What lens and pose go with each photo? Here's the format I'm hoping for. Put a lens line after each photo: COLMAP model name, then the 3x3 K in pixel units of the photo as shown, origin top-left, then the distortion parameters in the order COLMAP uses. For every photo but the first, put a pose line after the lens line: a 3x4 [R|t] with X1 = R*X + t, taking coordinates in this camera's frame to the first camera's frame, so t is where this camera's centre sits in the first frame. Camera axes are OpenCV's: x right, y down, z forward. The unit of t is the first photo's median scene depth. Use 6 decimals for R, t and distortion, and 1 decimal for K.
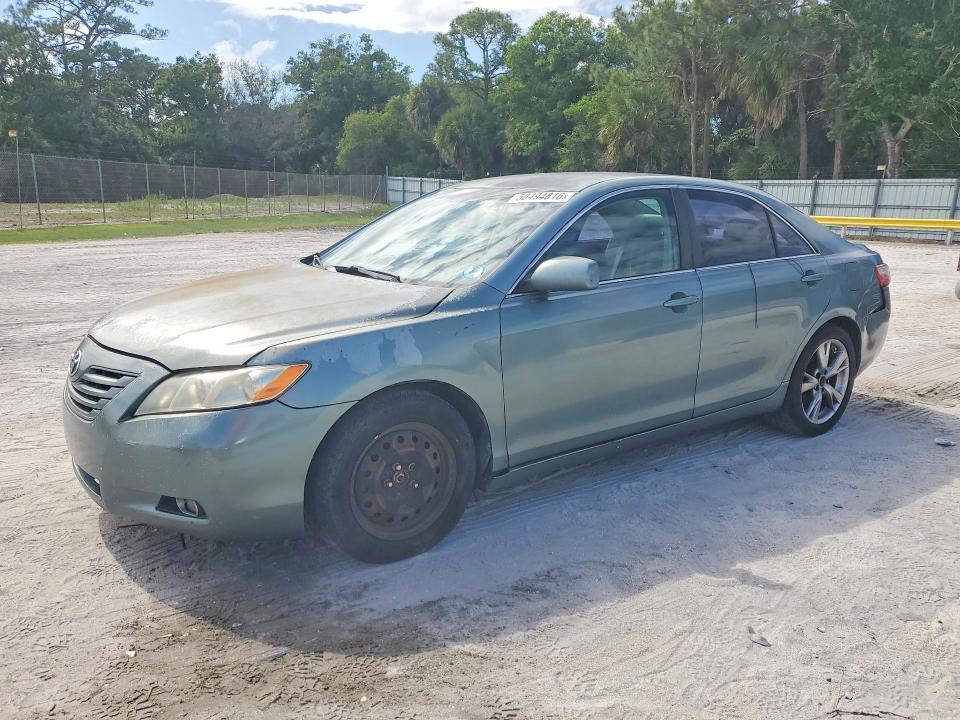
lens RADIAL K [[676.3, 0, 477.1], [0, 676.3, 356.7], [0, 0, 1]] dist [0.008450, -0.018746]
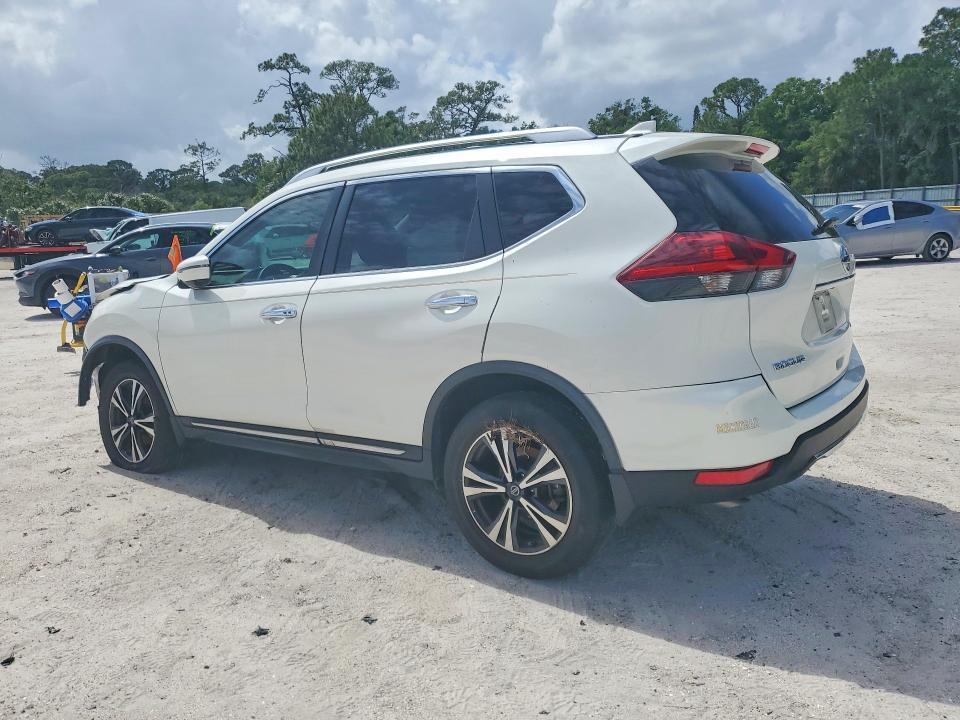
lens RADIAL K [[676.3, 0, 477.1], [0, 676.3, 356.7], [0, 0, 1]] dist [0.008450, -0.018746]
pose [[0.940298, 0.008810, -0.340238, -0.023347], [-0.018038, 0.999550, -0.023971, 0.164862], [0.339874, 0.028677, 0.940034, -0.704715]]
